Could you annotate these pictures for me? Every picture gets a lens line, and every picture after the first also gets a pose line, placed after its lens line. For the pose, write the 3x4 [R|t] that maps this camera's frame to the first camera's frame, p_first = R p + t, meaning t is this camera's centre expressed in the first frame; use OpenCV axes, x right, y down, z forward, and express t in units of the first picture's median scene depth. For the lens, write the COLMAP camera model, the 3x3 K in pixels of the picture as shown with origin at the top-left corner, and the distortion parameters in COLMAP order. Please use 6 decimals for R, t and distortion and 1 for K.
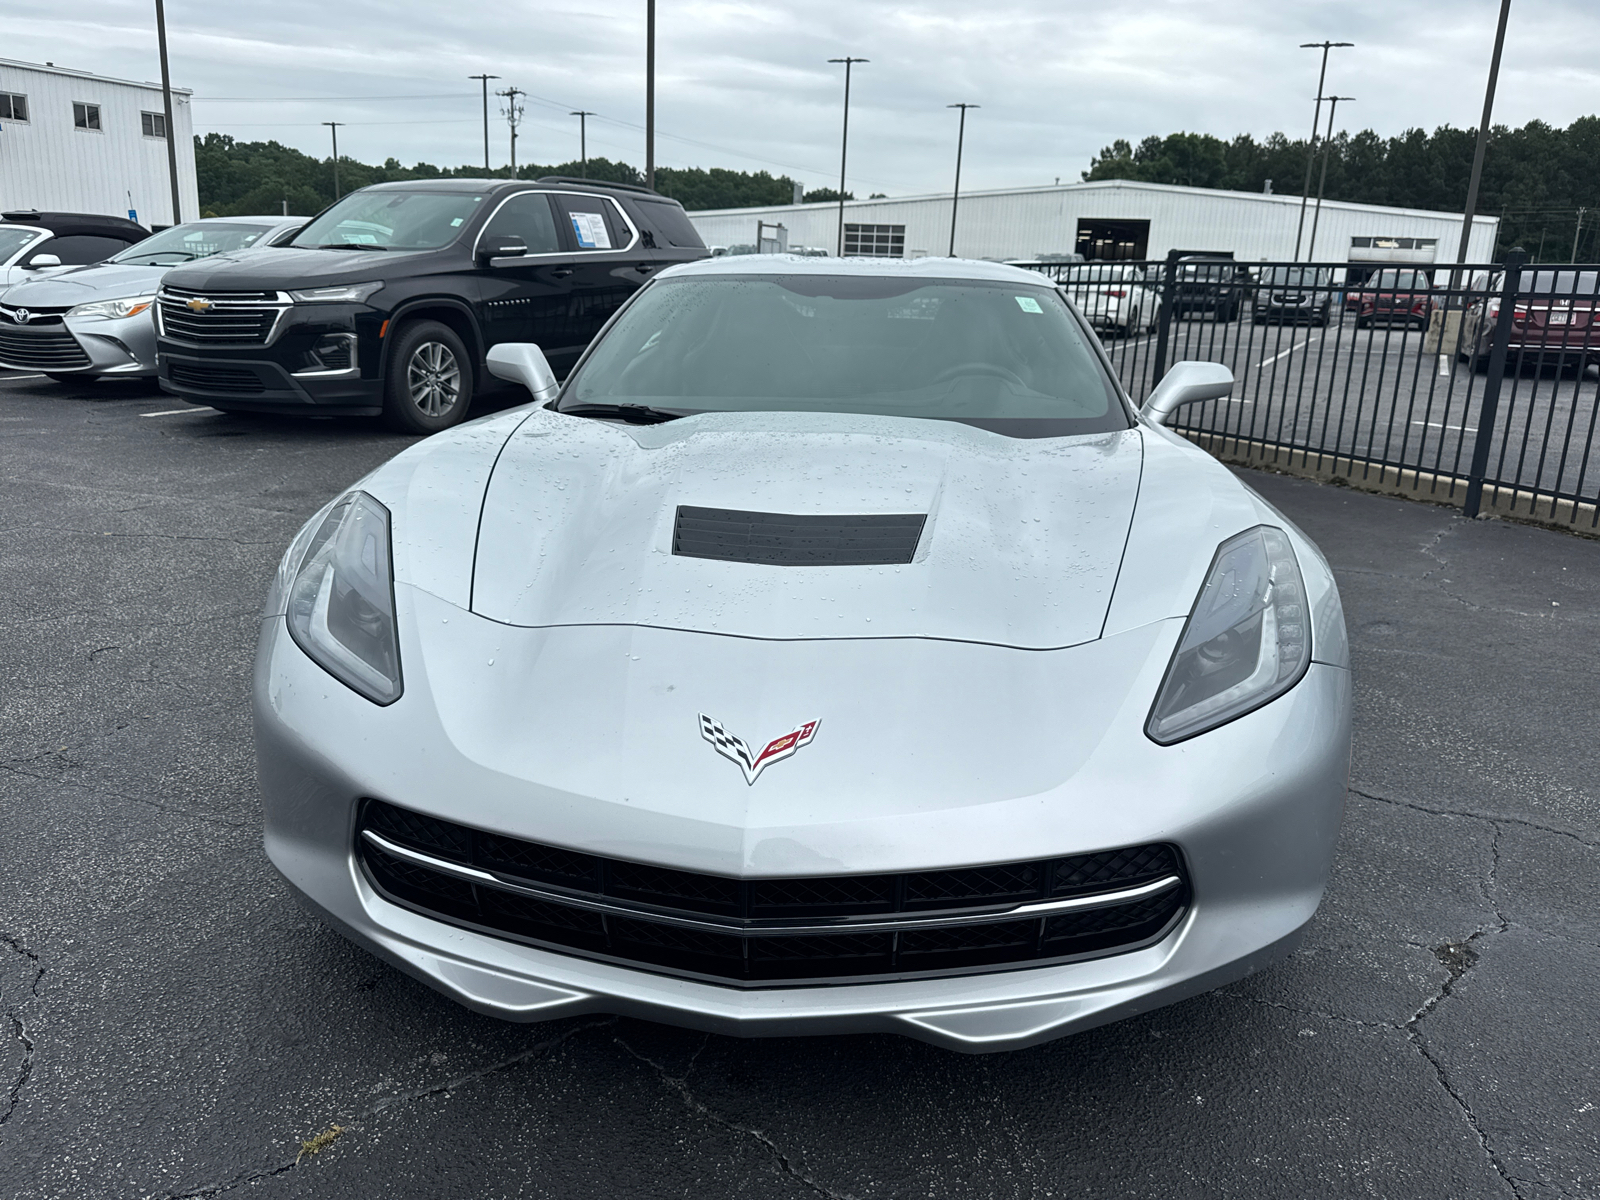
lens RADIAL K [[1229.0, 0, 800.0], [0, 1229.0, 600.0], [0, 0, 1]] dist [0.007733, -0.012573]
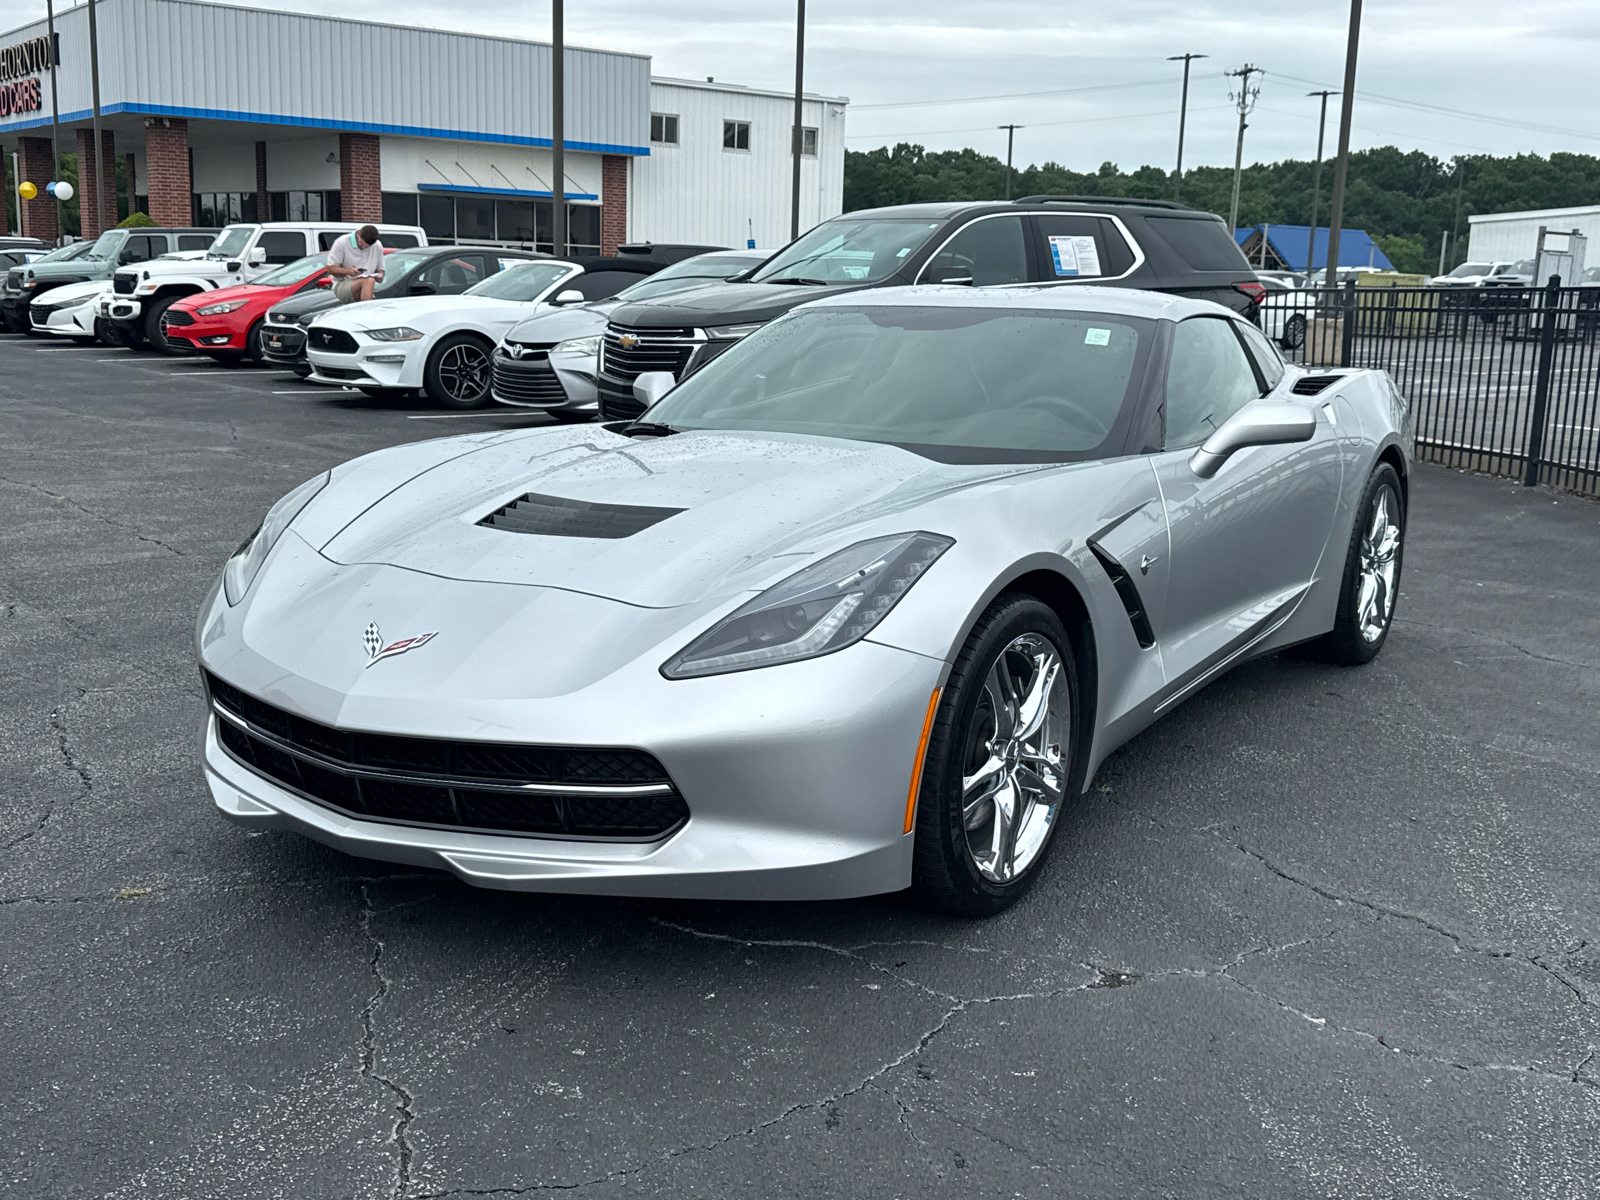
lens RADIAL K [[1641.1, 0, 800.0], [0, 1641.1, 600.0], [0, 0, 1]] dist [0.119355, -0.238460]
pose [[0.887943, 0.074920, -0.453810, 0.200781], [-0.112525, 0.992047, -0.056393, 0.020156], [0.445976, 0.101139, 0.889312, -0.073917]]
